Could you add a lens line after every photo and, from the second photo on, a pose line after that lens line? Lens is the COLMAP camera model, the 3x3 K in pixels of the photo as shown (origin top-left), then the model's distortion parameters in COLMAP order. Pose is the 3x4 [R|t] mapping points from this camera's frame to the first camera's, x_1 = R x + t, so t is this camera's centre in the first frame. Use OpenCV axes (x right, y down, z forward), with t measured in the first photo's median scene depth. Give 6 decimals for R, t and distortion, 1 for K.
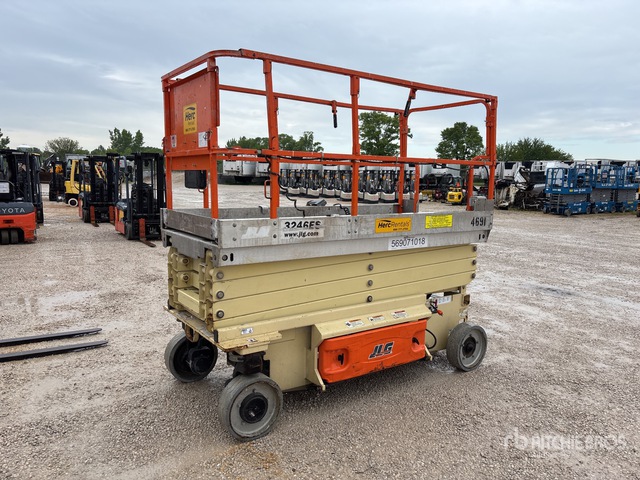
lens RADIAL K [[485.2, 0, 322.3], [0, 485.2, 239.2], [0, 0, 1]] dist [-0.023407, -0.042722]
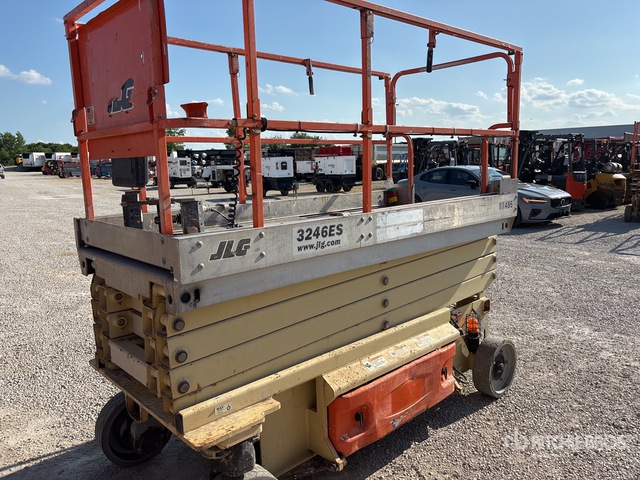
lens RADIAL K [[485.2, 0, 317.7], [0, 485.2, 239.0], [0, 0, 1]] dist [-0.023407, -0.042722]
pose [[0.990504, -0.060153, 0.123629, -0.091743], [0.057331, 0.998010, 0.026261, -0.033167], [-0.124963, -0.018924, 0.991981, 0.322509]]
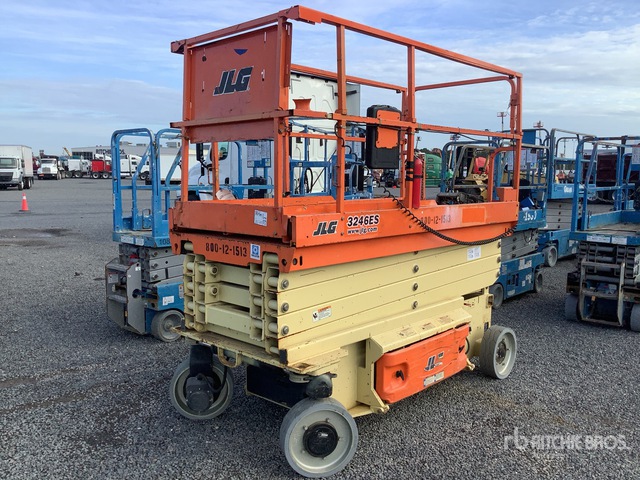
lens RADIAL K [[581.2, 0, 317.9], [0, 581.2, 240.2], [0, 0, 1]] dist [-0.035454, 0.018985]
pose [[0.980435, -0.039077, 0.192924, -0.294546], [0.041557, 0.999097, -0.008821, 0.009621], [-0.192405, 0.016666, 0.981174, 0.004384]]
